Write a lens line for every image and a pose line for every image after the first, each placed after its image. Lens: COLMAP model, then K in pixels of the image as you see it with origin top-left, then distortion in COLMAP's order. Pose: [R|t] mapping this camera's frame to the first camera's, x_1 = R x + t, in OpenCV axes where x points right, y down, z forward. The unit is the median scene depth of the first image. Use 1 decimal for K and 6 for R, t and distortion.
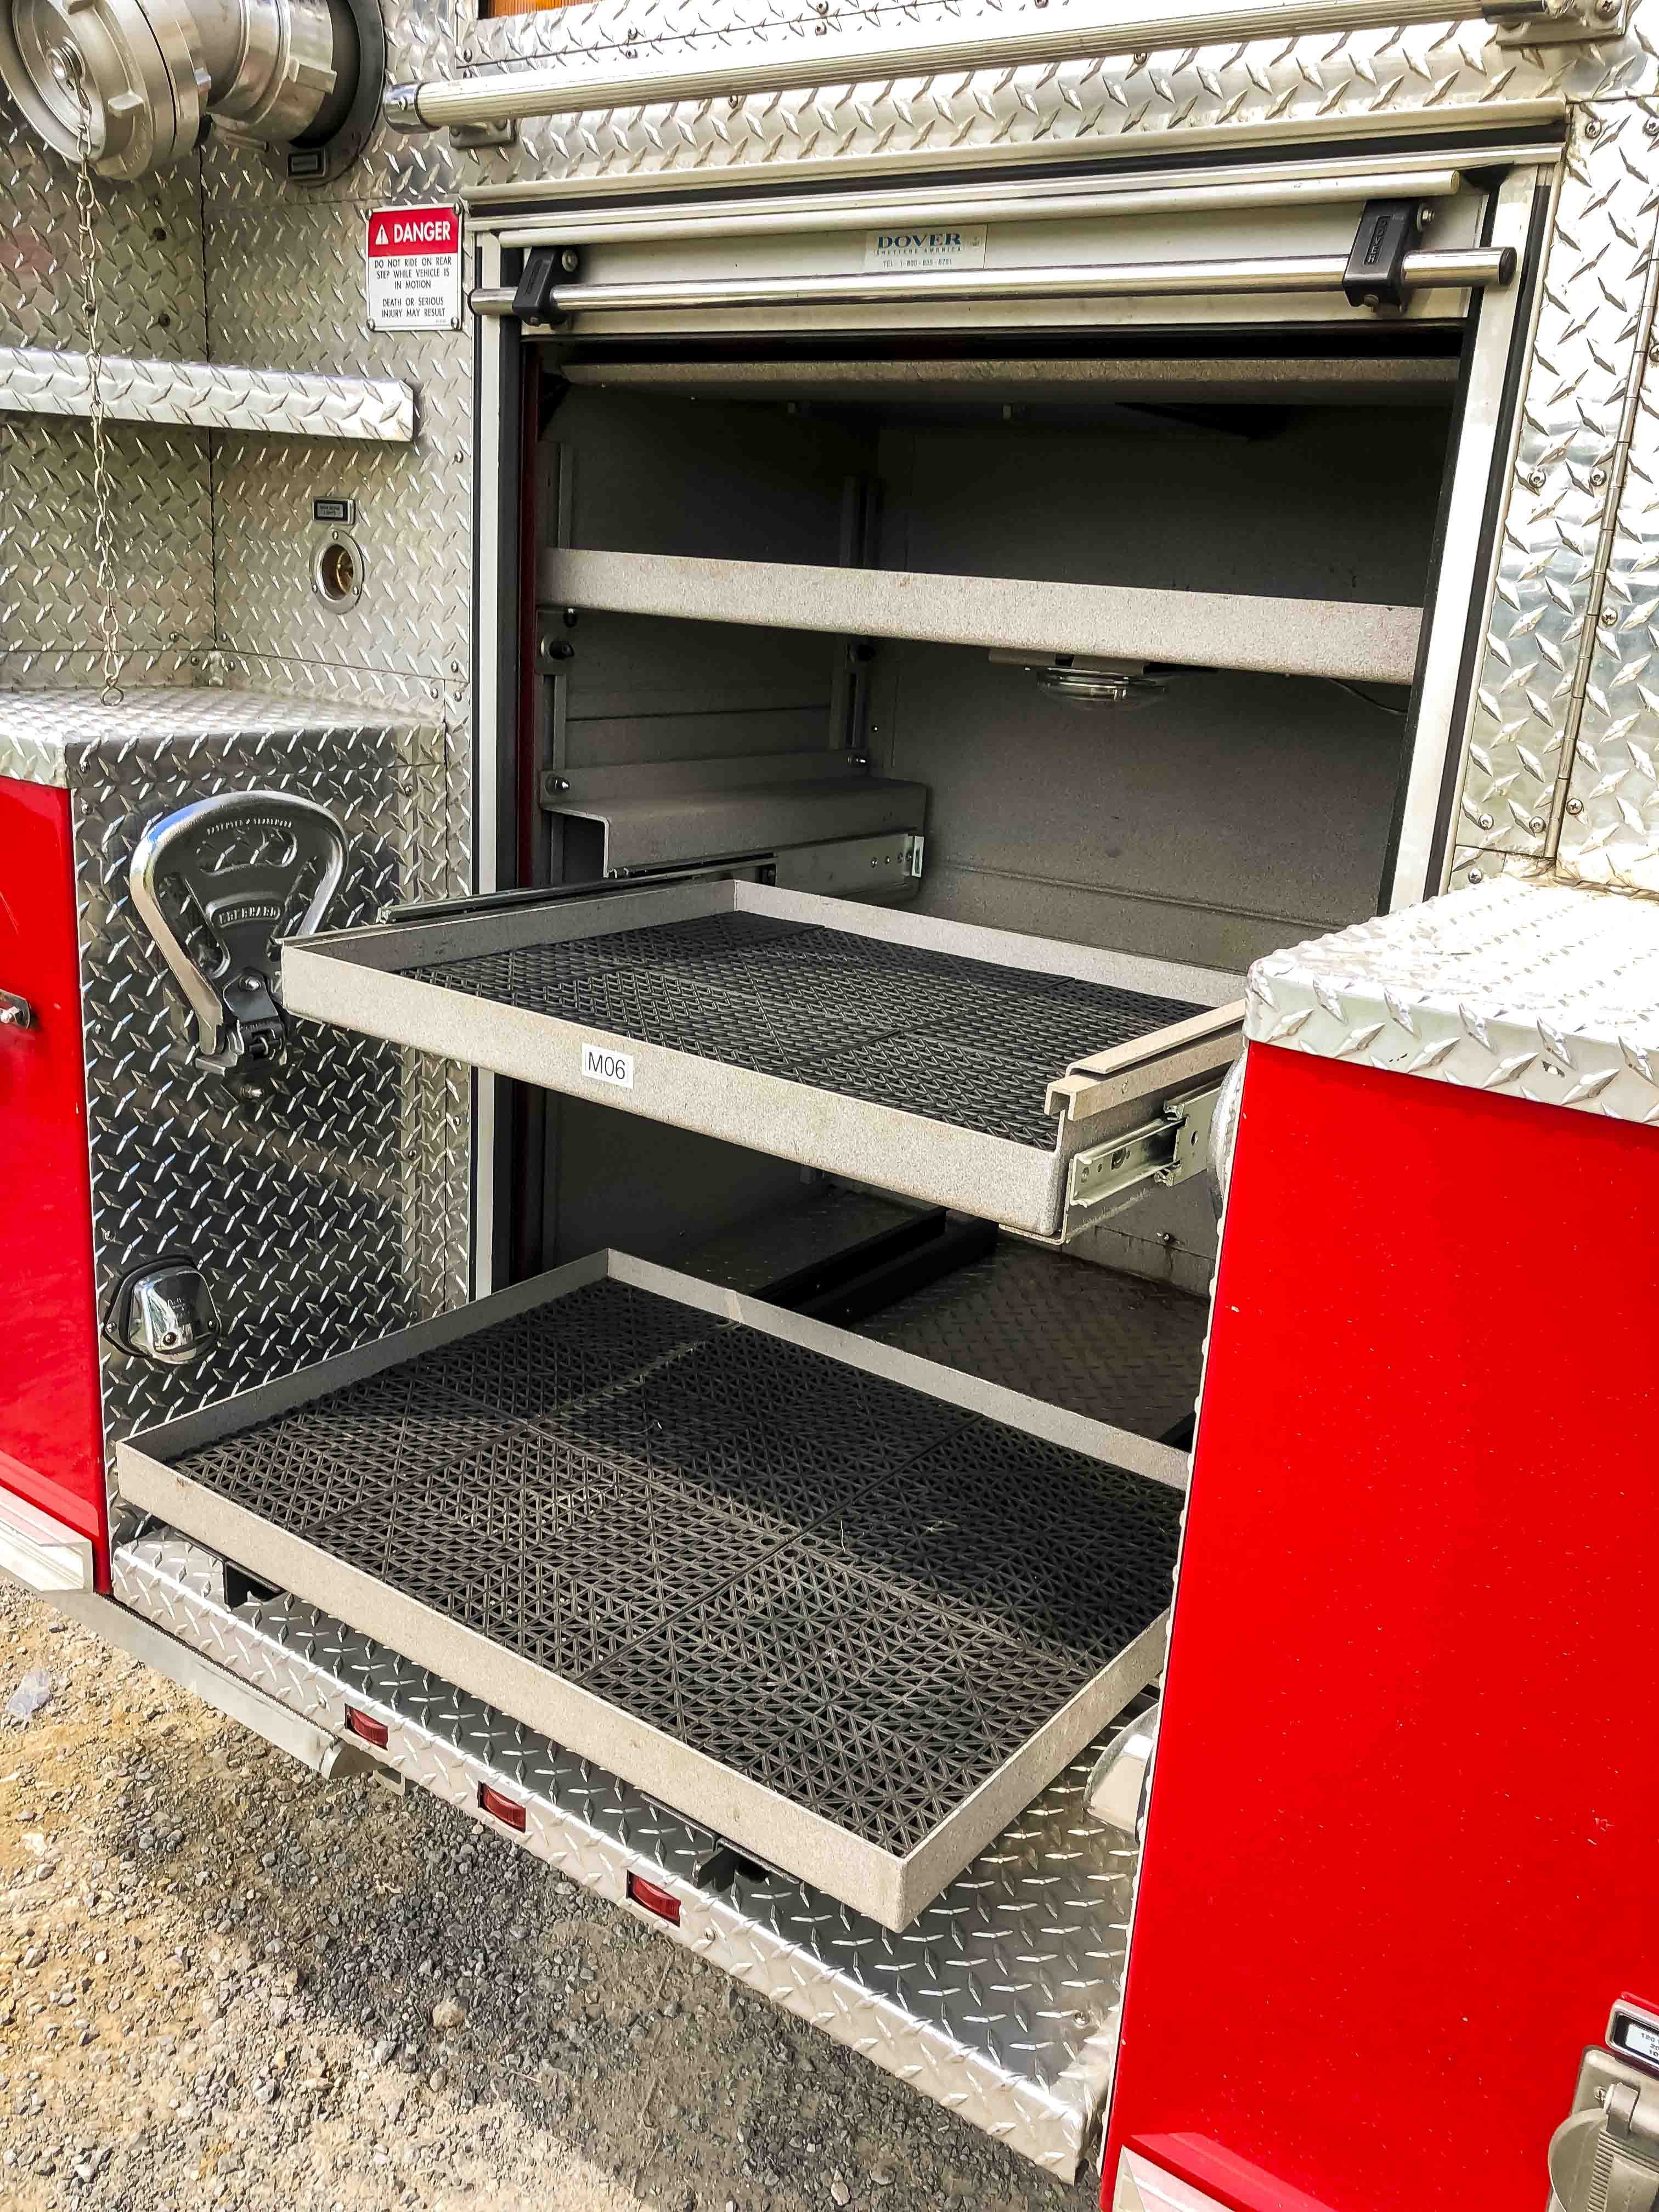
lens RADIAL K [[1814.0, 0, 821.6], [0, 1814.0, 1090.3], [0, 0, 1]] dist [0.040271, -0.051361]
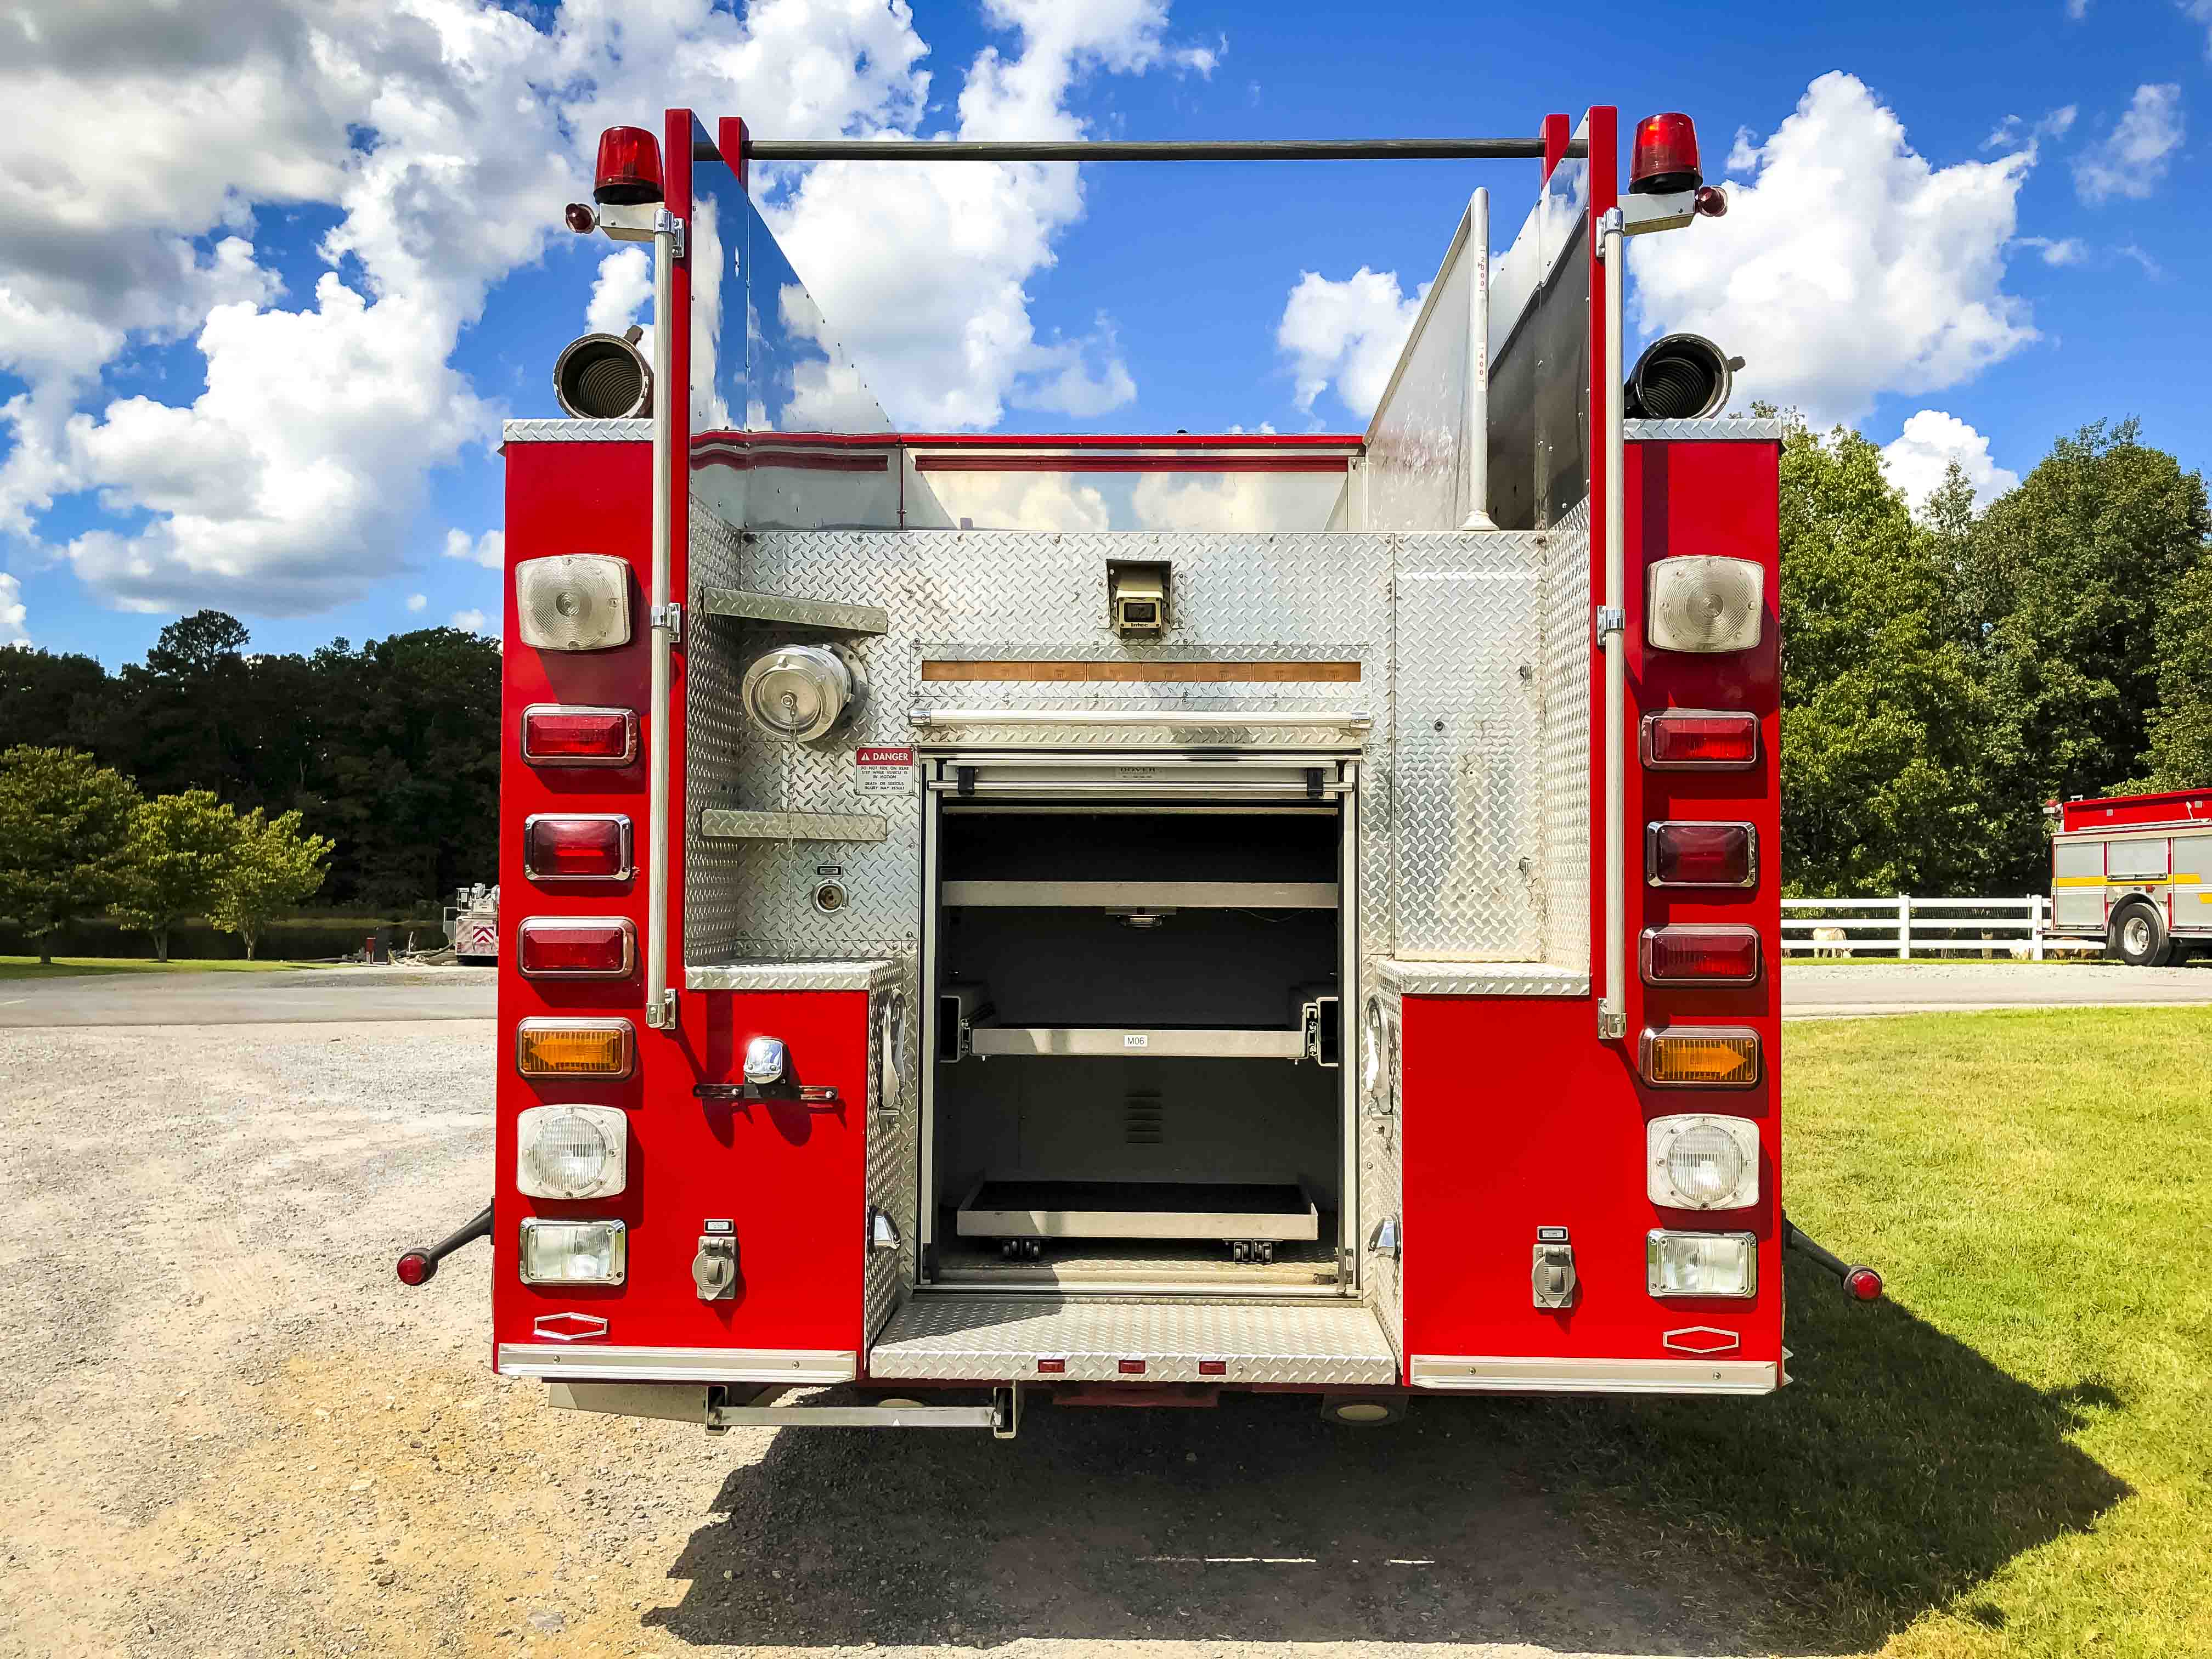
lens RADIAL K [[1814.0, 0, 1113.7], [0, 1814.0, 832.6], [0, 0, 1]] dist [0.040271, -0.051361]
pose [[0.821735, -0.038516, 0.568566, -1.360619], [0.199942, 0.953774, -0.224361, 0.213441], [-0.533642, 0.298046, 0.791451, -1.010095]]
